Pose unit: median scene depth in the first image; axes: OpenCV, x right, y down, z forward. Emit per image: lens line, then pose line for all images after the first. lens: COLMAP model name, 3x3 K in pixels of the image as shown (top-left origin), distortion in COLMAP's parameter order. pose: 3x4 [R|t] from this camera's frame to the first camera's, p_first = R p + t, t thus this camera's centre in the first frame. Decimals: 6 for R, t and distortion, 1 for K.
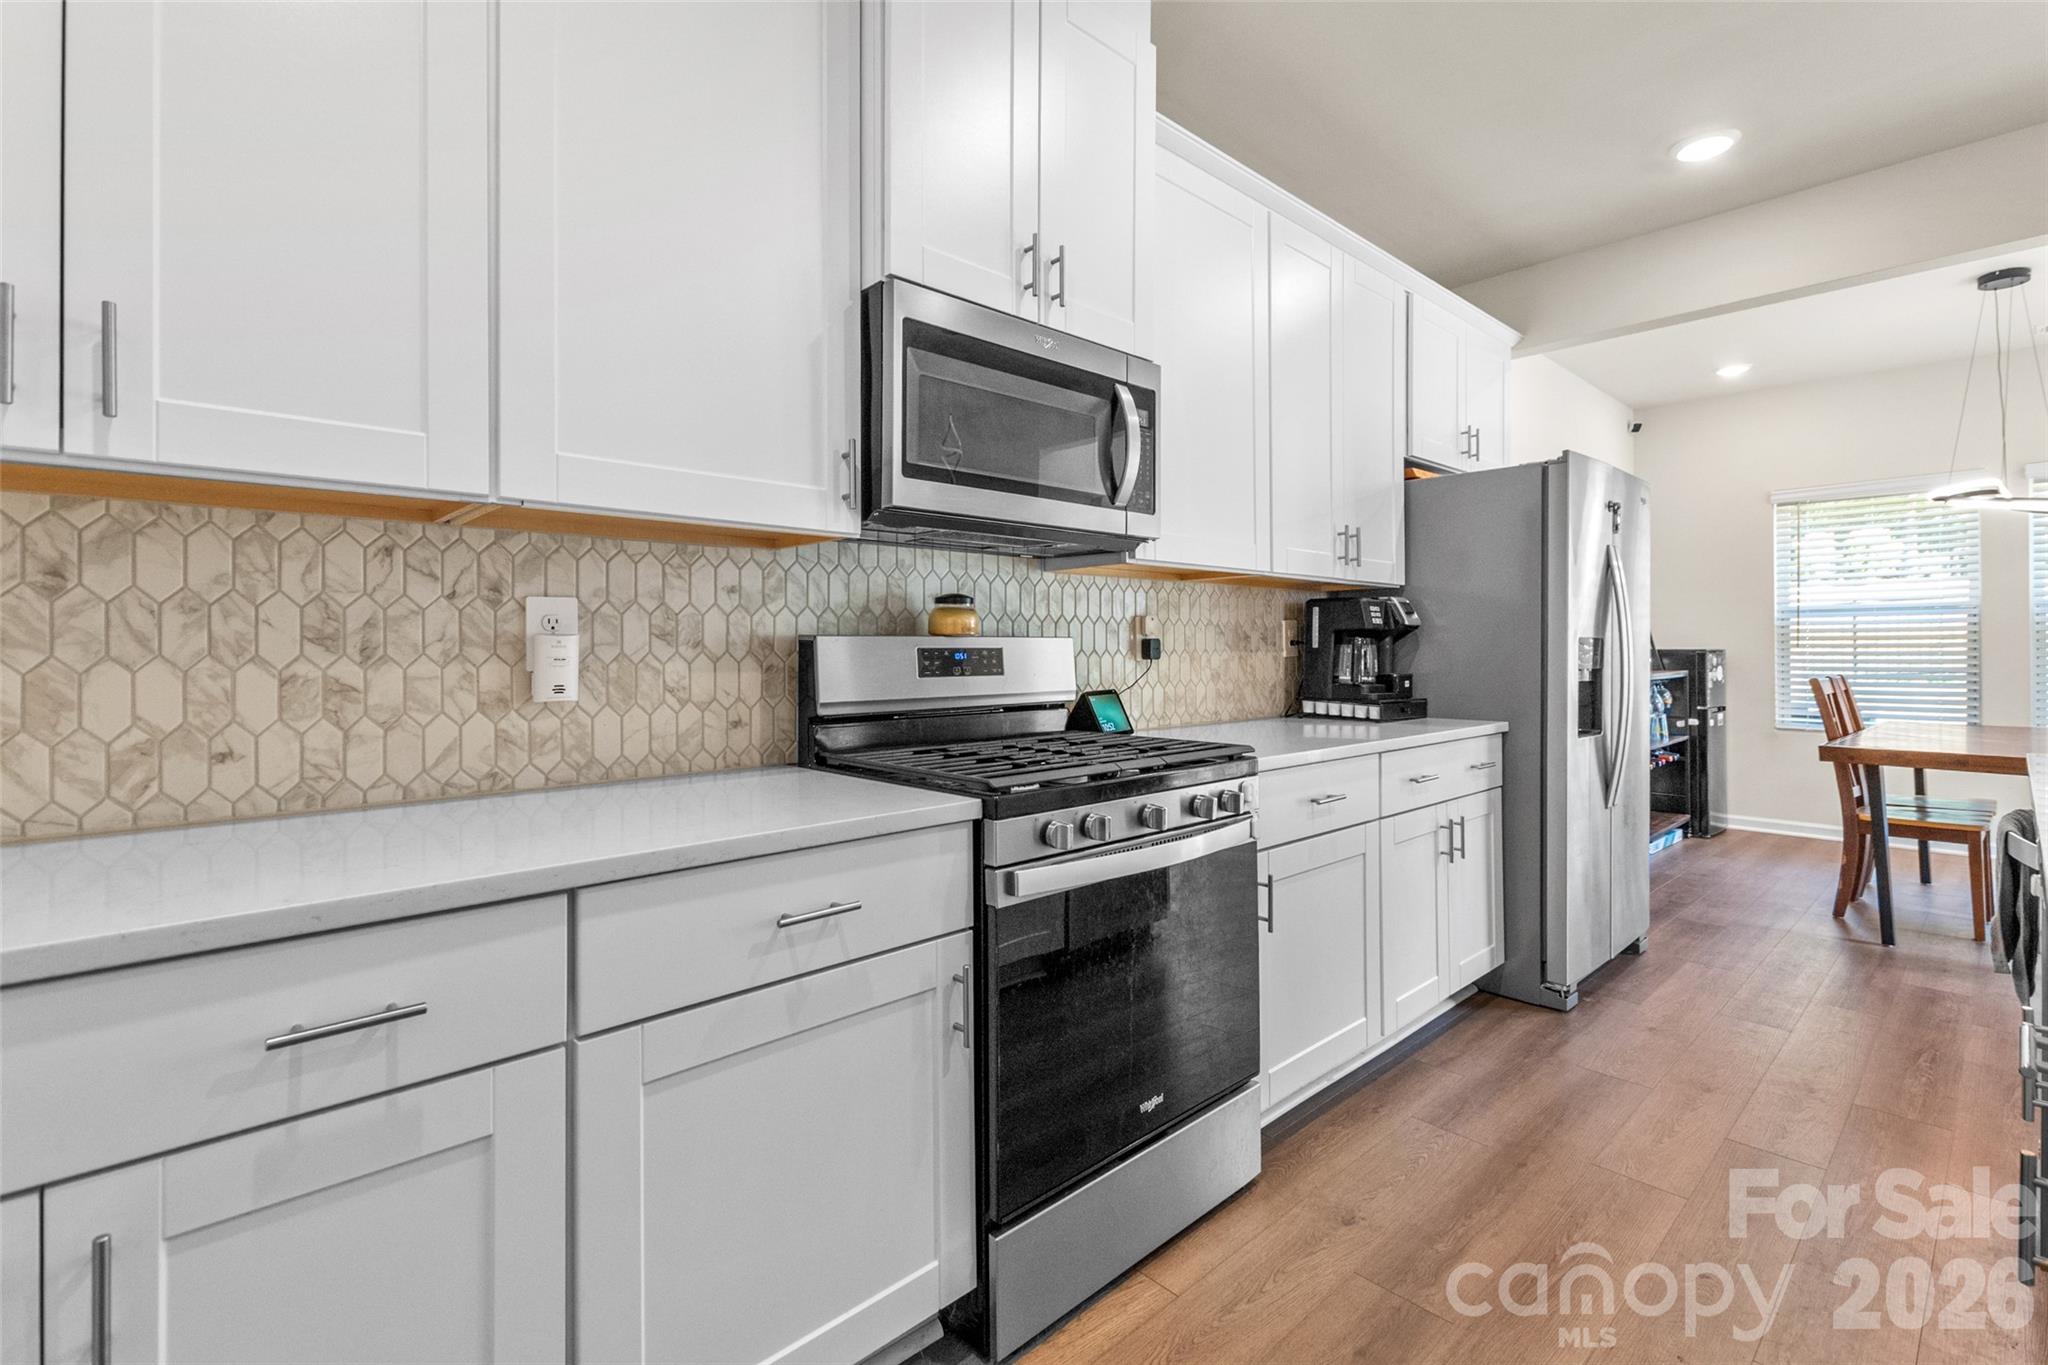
lens RADIAL K [[913.6, 0, 1024.7], [0, 913.6, 638.5], [0, 0, 1]] dist [0.001818, 0.000164]
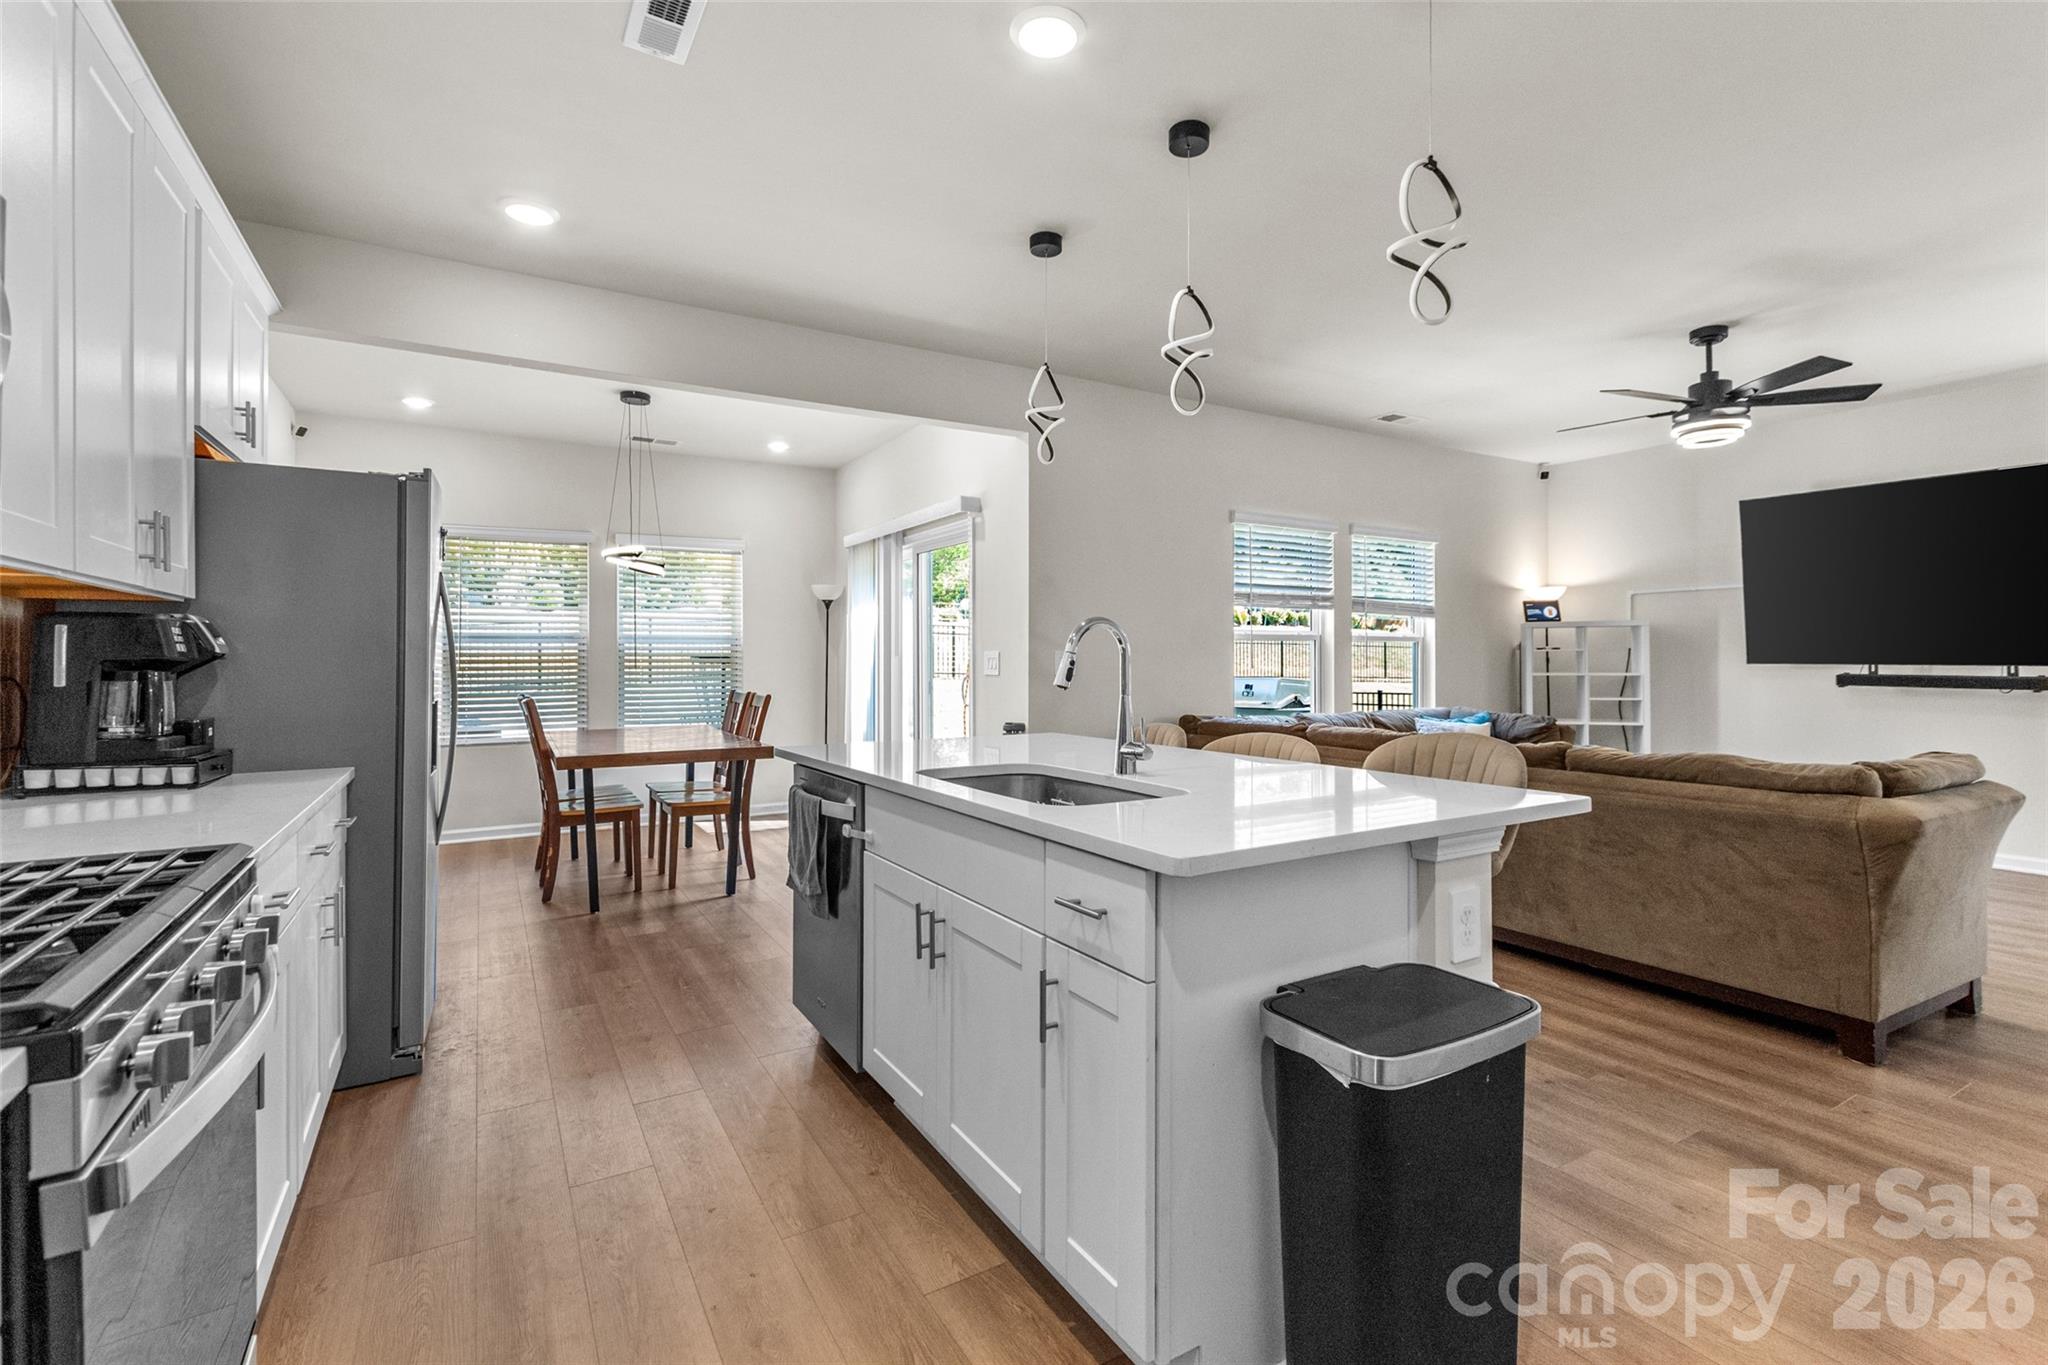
lens RADIAL K [[932.3, 0, 1027.6], [0, 932.3, 653.5], [0, 0, 1]] dist [0.014170, 0.000301]
pose [[0.202994, 0.007326, 0.979153, -0.303972], [-0.006012, 0.999962, -0.006236, -0.020362], [-0.979162, -0.004620, 0.203030, 0.280085]]
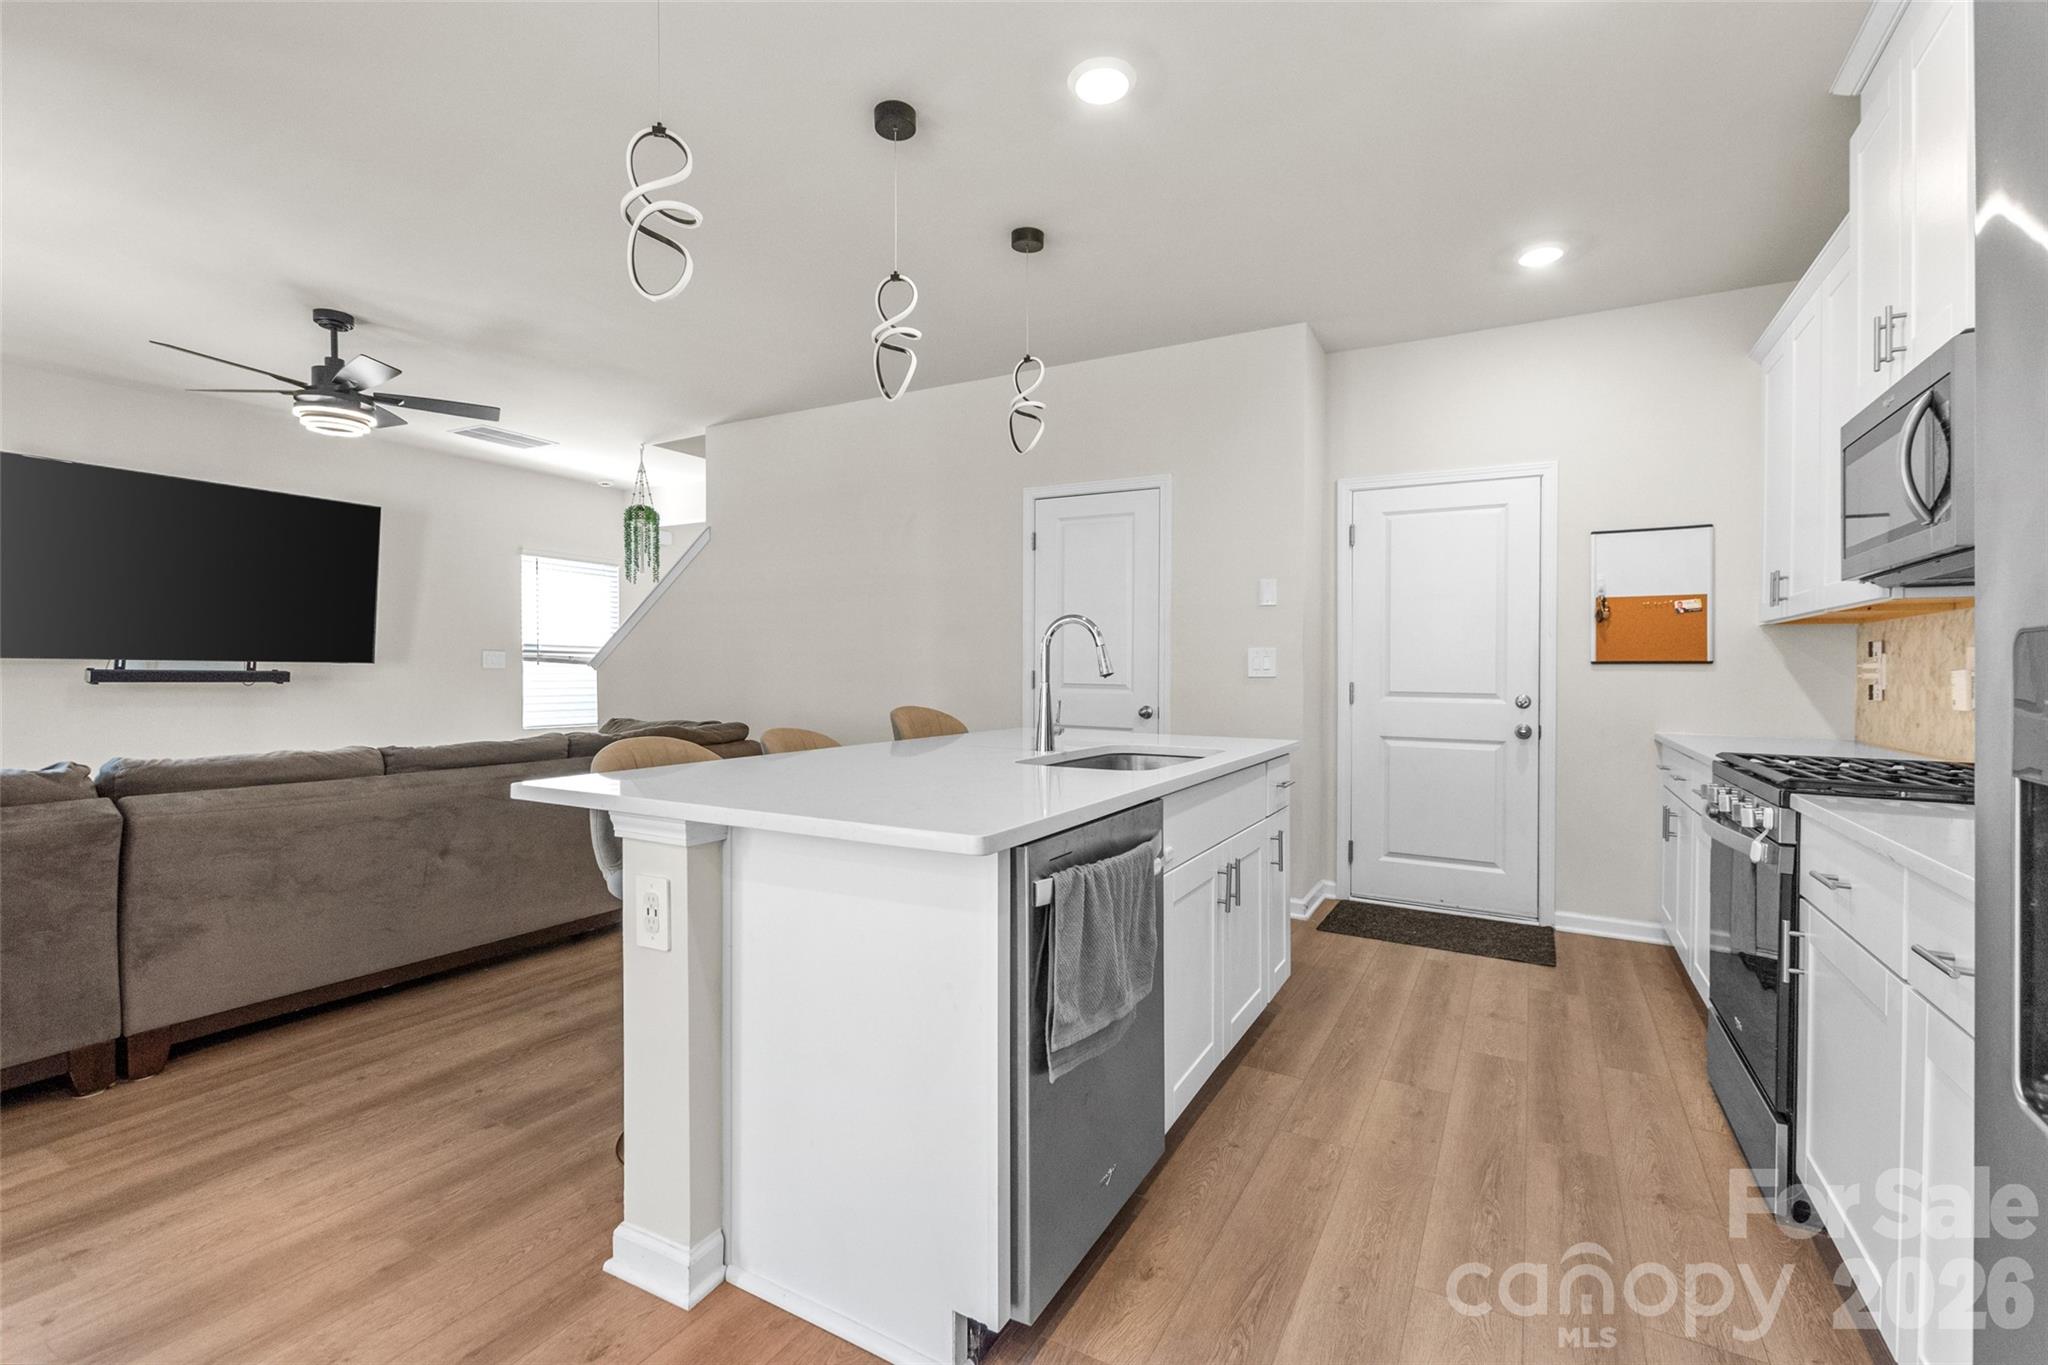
lens RADIAL K [[897.0, 0, 1024.0], [0, 897.0, 682.5], [0, 0, 1]] dist [0.002476, 0.000558]
pose [[-0.950695, -0.004125, -0.310100, 1.243044], [-0.005962, 0.999970, 0.004978, 0.016013], [0.310070, 0.006581, -0.950691, 1.565670]]
